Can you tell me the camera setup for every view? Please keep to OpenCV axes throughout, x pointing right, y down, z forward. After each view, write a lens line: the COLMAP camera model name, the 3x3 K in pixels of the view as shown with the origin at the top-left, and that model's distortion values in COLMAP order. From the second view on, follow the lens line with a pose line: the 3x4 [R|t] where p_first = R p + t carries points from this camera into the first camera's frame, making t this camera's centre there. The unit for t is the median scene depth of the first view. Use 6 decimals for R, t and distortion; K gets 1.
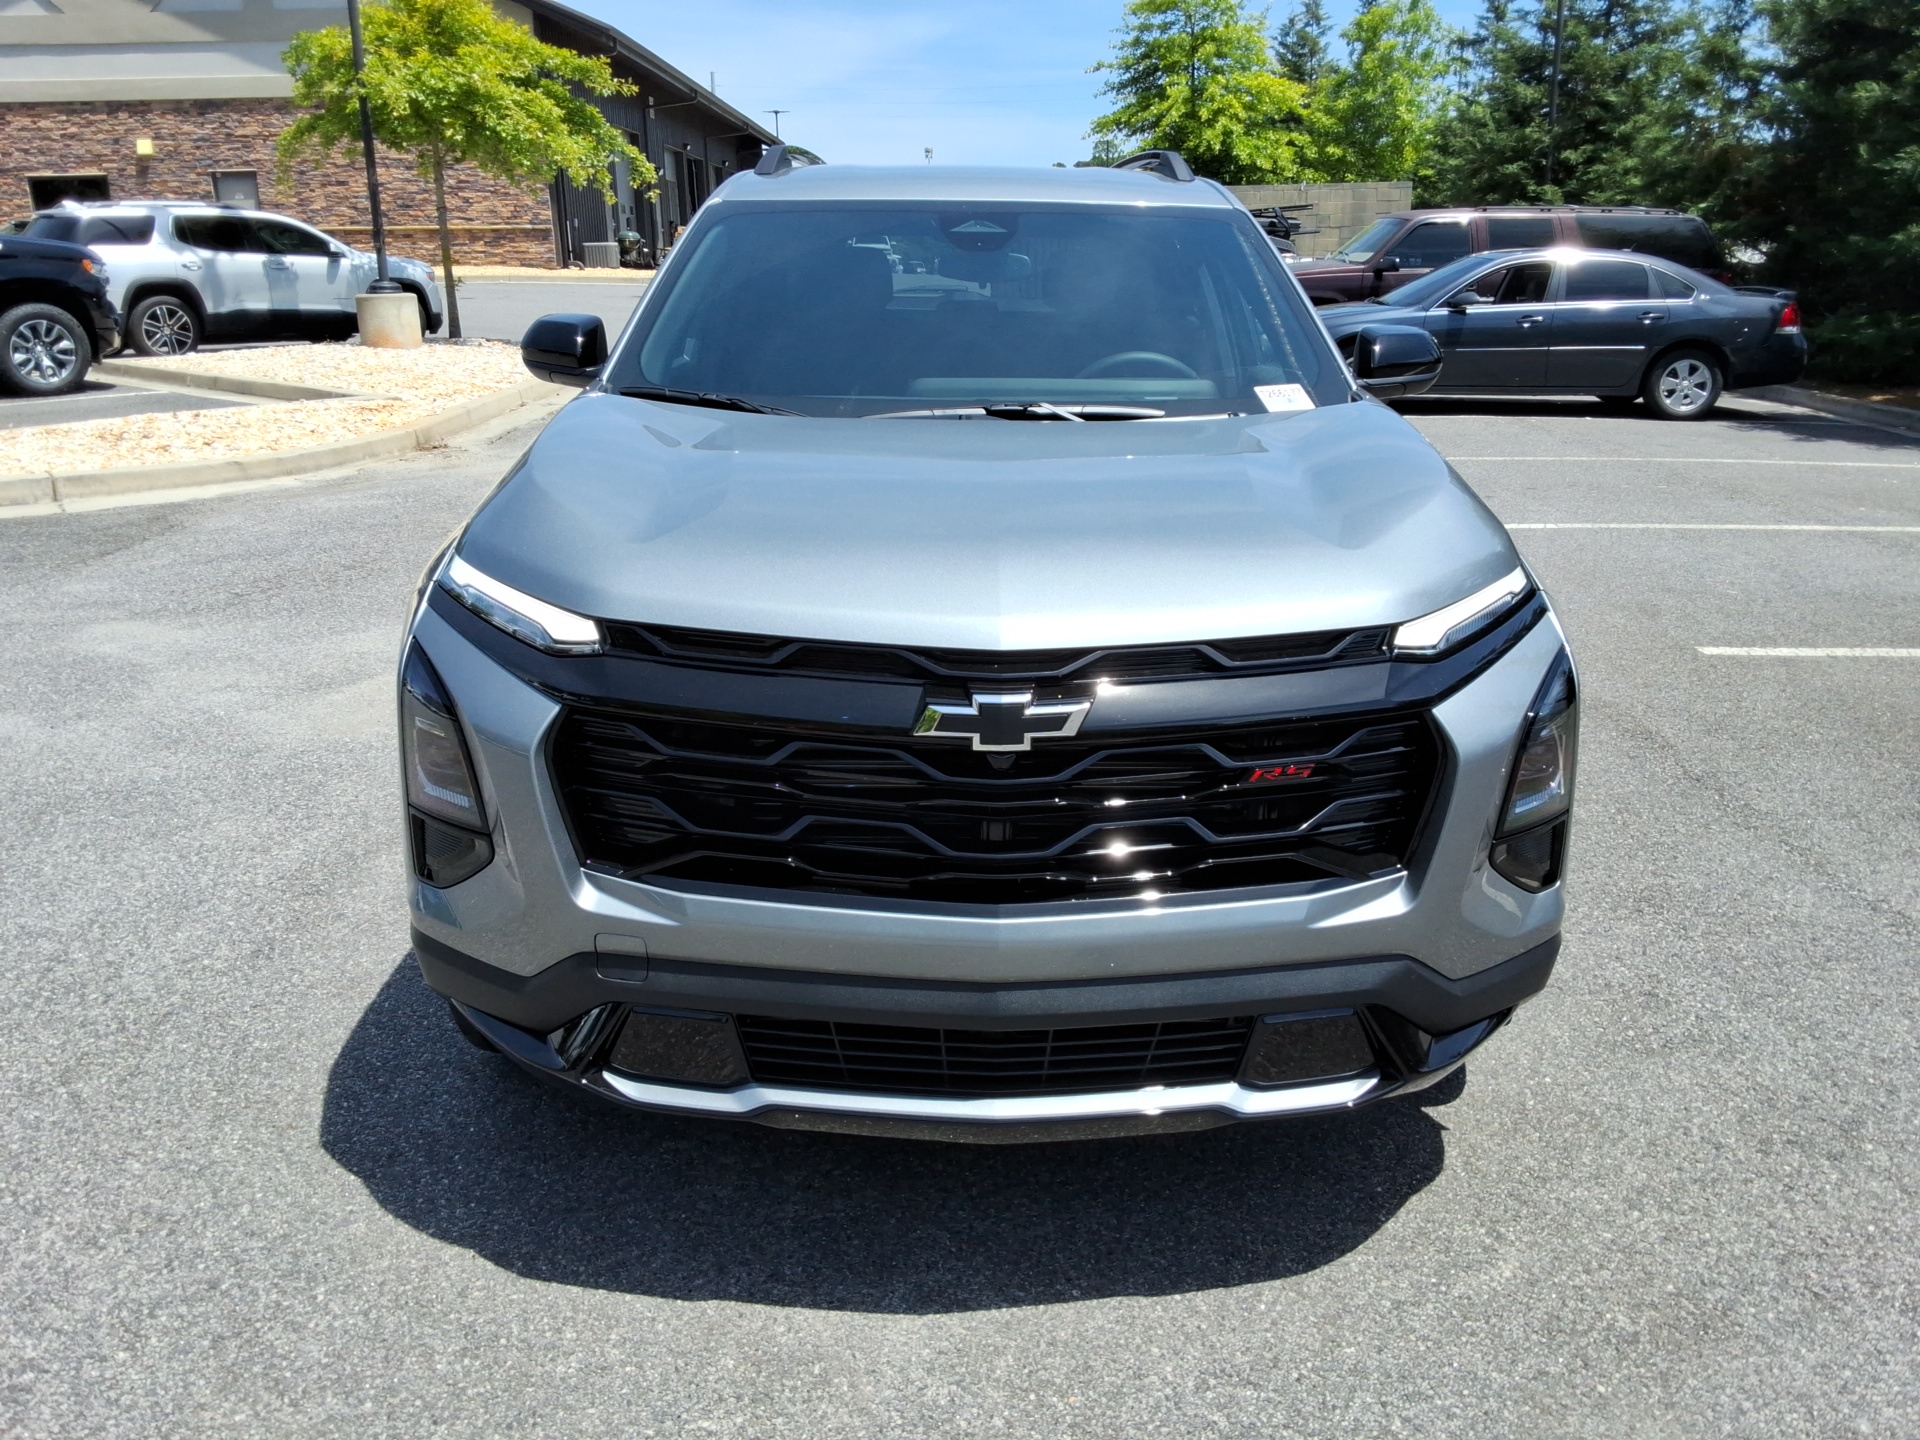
lens RADIAL K [[1544.3, 0, 972.4], [0, 1544.3, 709.7], [0, 0, 1]] dist [0.091917, -0.137856]
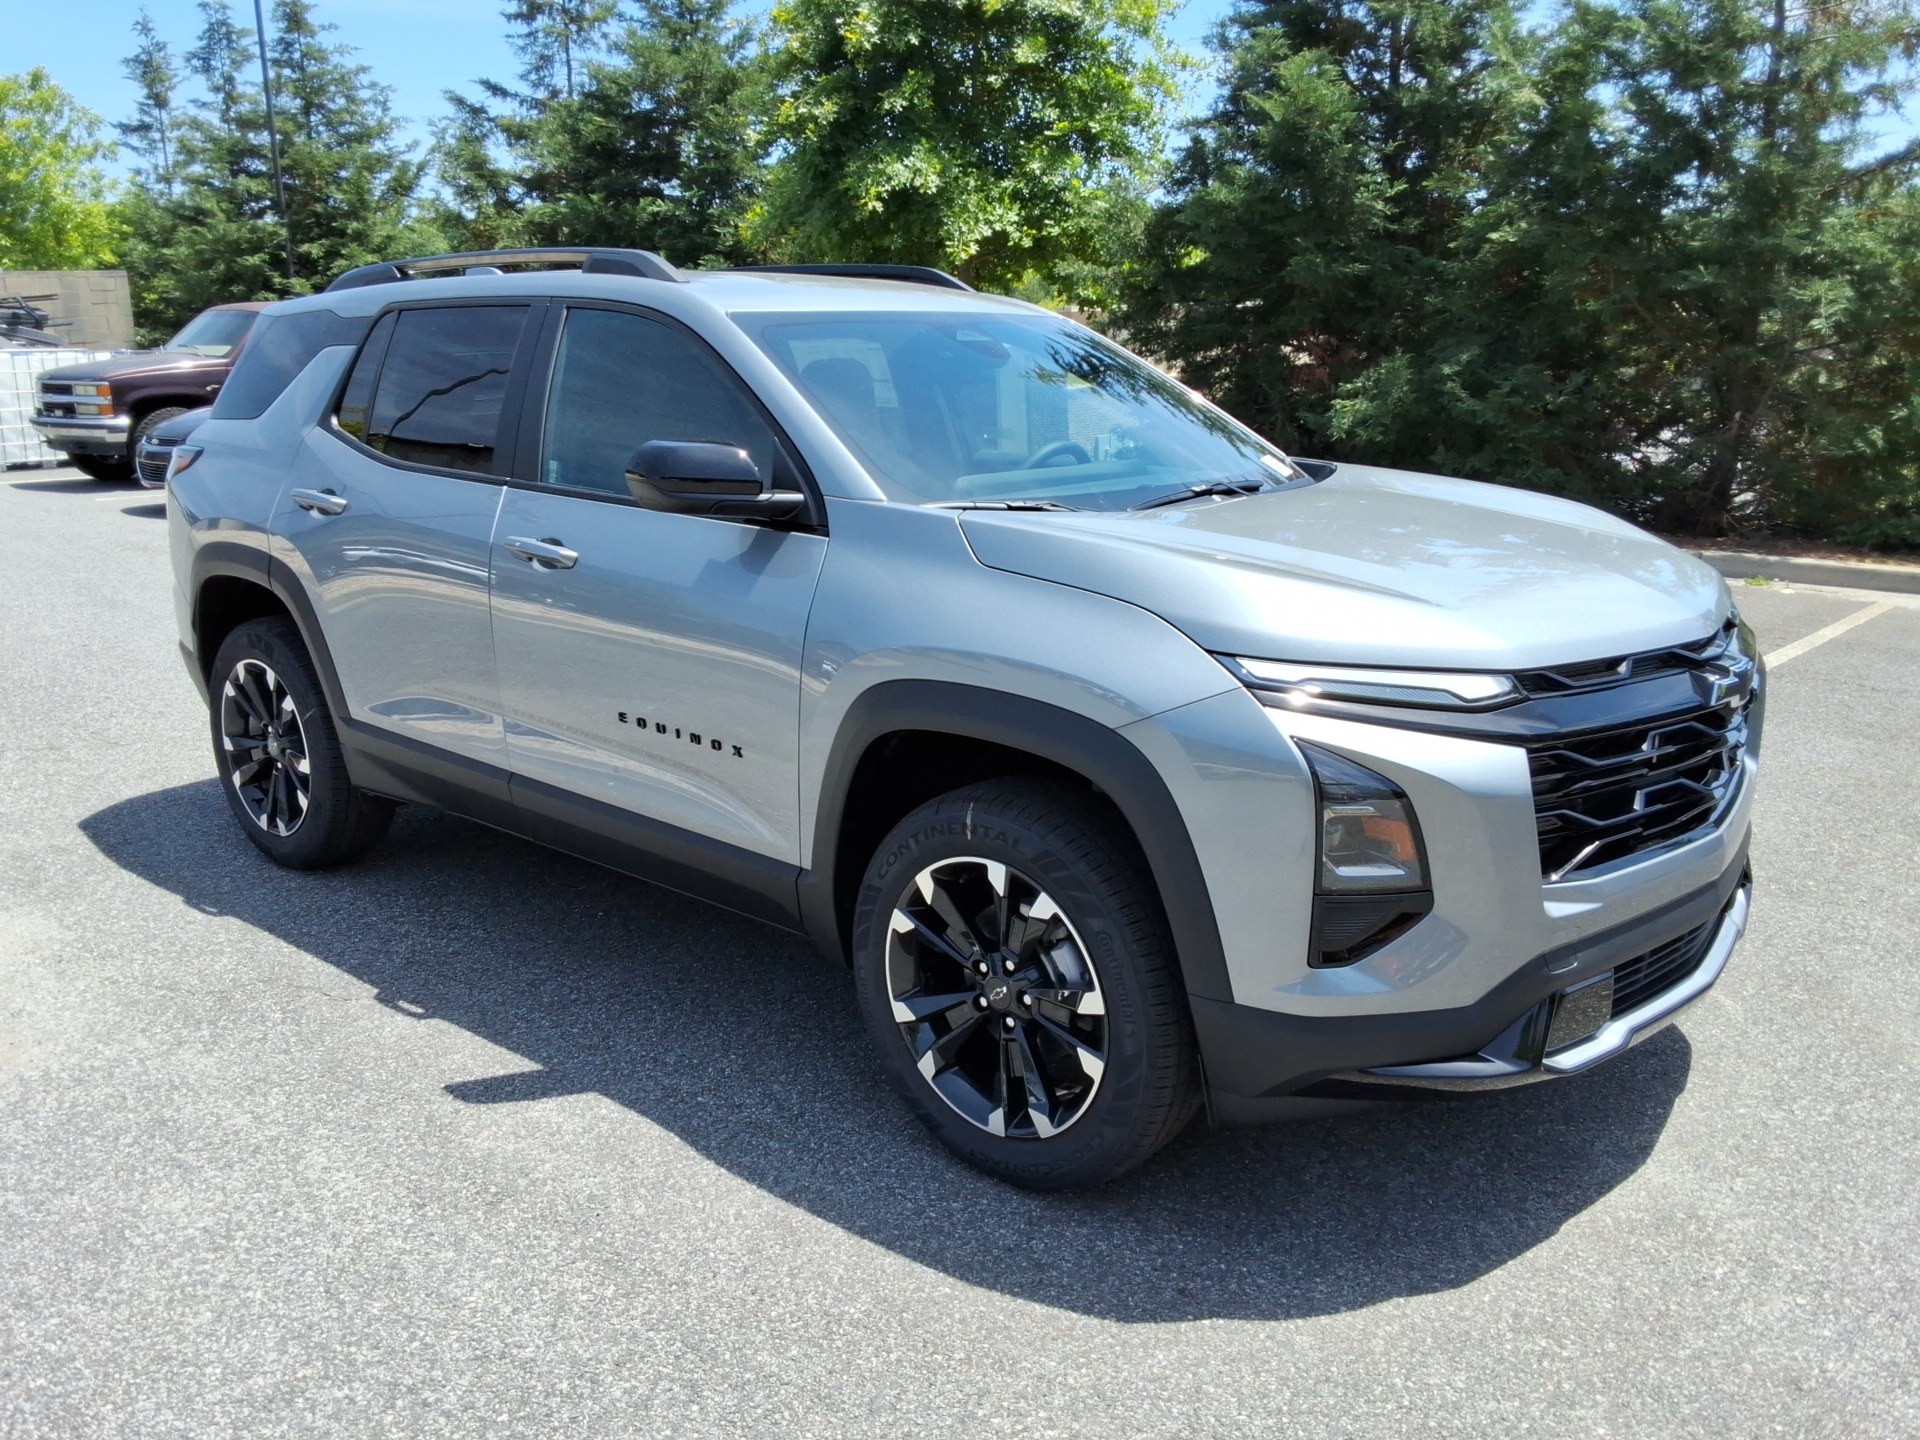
lens RADIAL K [[1544.3, 0, 967.1], [0, 1544.3, 714.8], [0, 0, 1]] dist [0.091917, -0.137856]
pose [[0.667765, -0.186916, 0.720522, -1.049930], [0.222646, 0.973800, 0.046277, -0.132144], [-0.710295, 0.129520, 0.691886, 0.370609]]
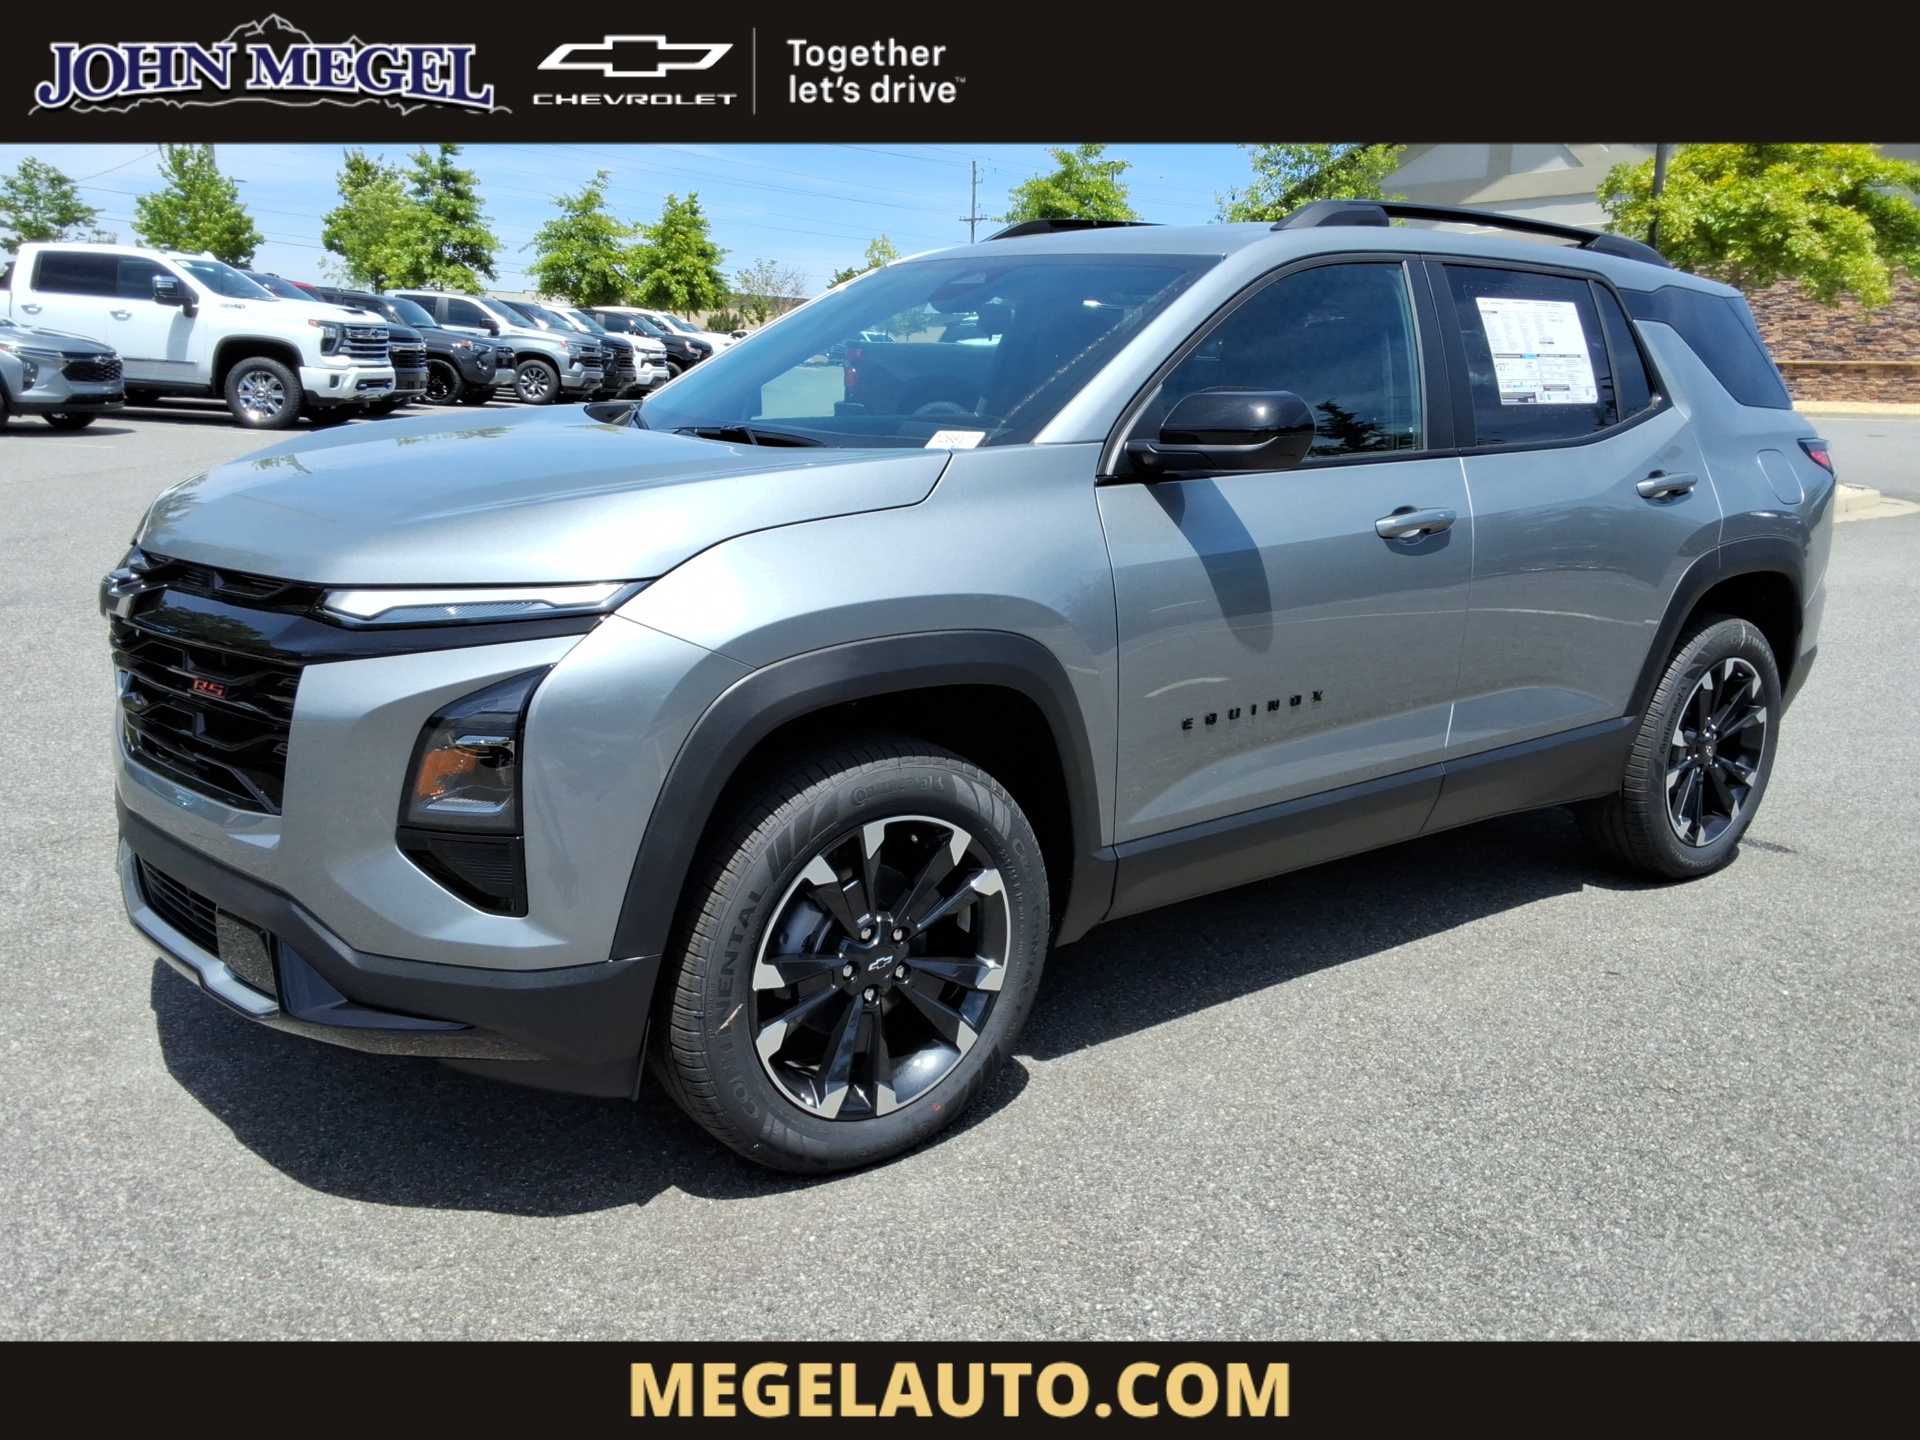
lens RADIAL K [[1544.3, 0, 969.2], [0, 1544.3, 706.9], [0, 0, 1]] dist [0.091917, -0.137856]
pose [[0.608697, 0.190348, -0.770231, 1.068789], [-0.255112, 0.966197, 0.037167, -0.098418], [0.751270, 0.173872, 0.636681, 0.505992]]
